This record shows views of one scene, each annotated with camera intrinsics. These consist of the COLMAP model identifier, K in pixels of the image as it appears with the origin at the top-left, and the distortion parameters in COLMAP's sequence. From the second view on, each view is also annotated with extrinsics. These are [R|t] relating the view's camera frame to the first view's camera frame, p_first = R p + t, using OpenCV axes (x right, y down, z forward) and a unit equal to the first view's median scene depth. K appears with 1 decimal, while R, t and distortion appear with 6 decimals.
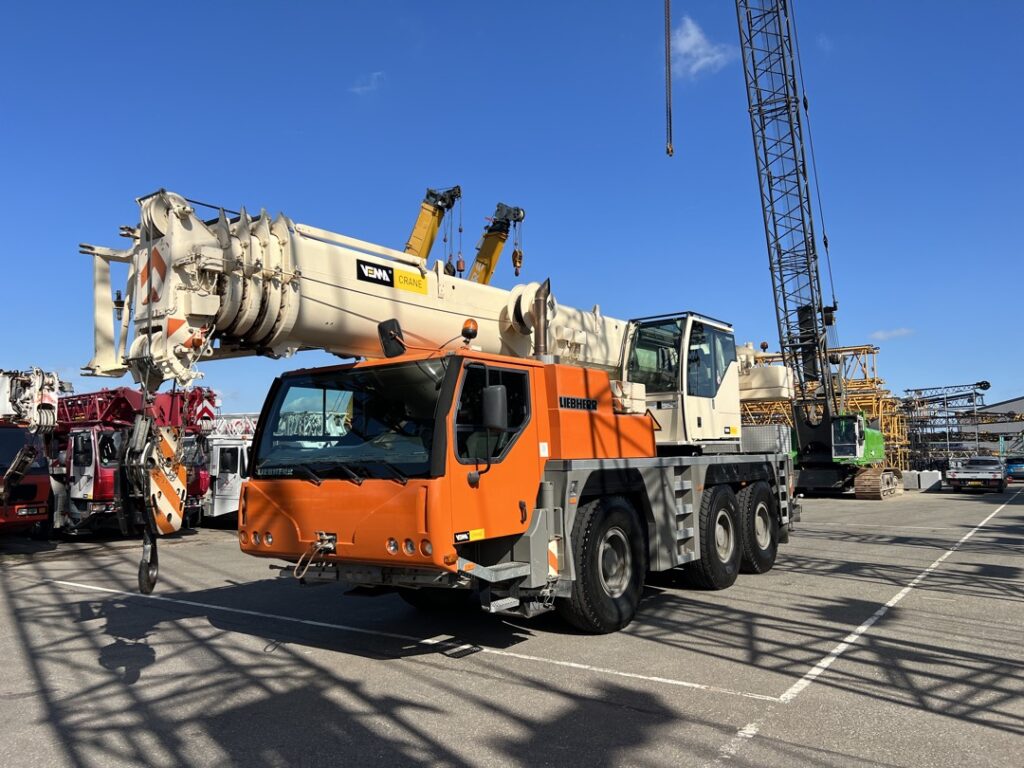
lens RADIAL K [[808.4, 0, 491.3], [0, 808.4, 384.0], [0, 0, 1]] dist [0.018637, -0.004184]
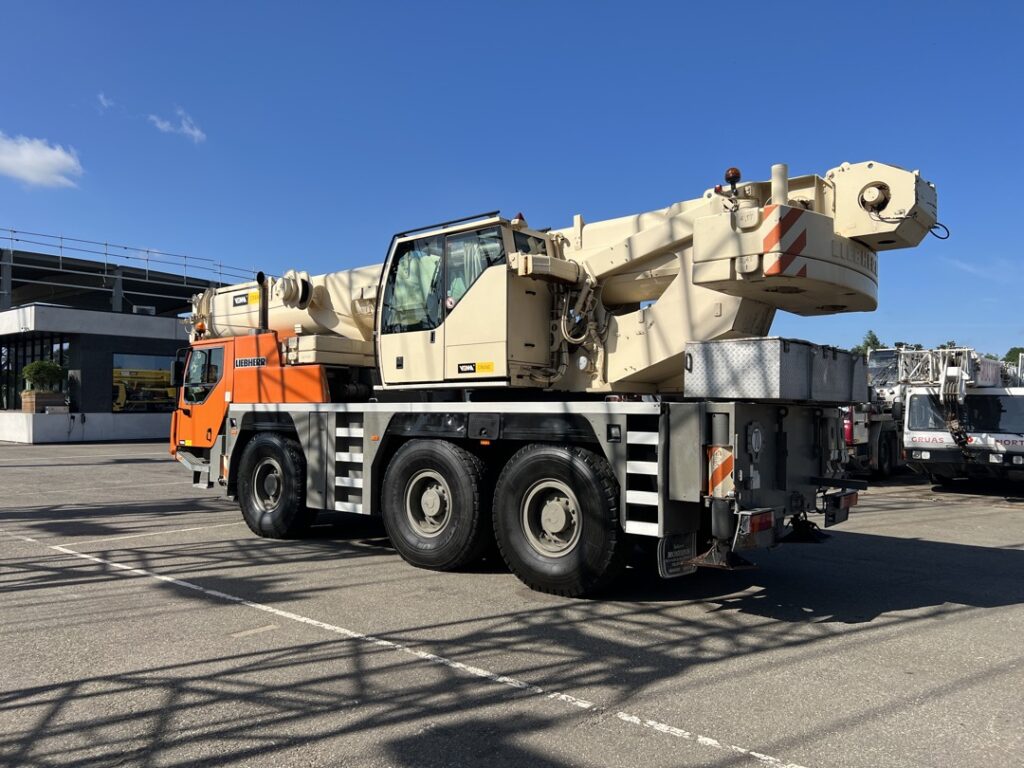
lens RADIAL K [[808.4, 0, 491.3], [0, 808.4, 384.0], [0, 0, 1]] dist [0.018637, -0.004184]
pose [[-0.070065, -0.012249, -0.997467, 1.197911], [0.107558, 0.994002, -0.019761, 0.104826], [0.991727, -0.108670, -0.068327, 1.251808]]
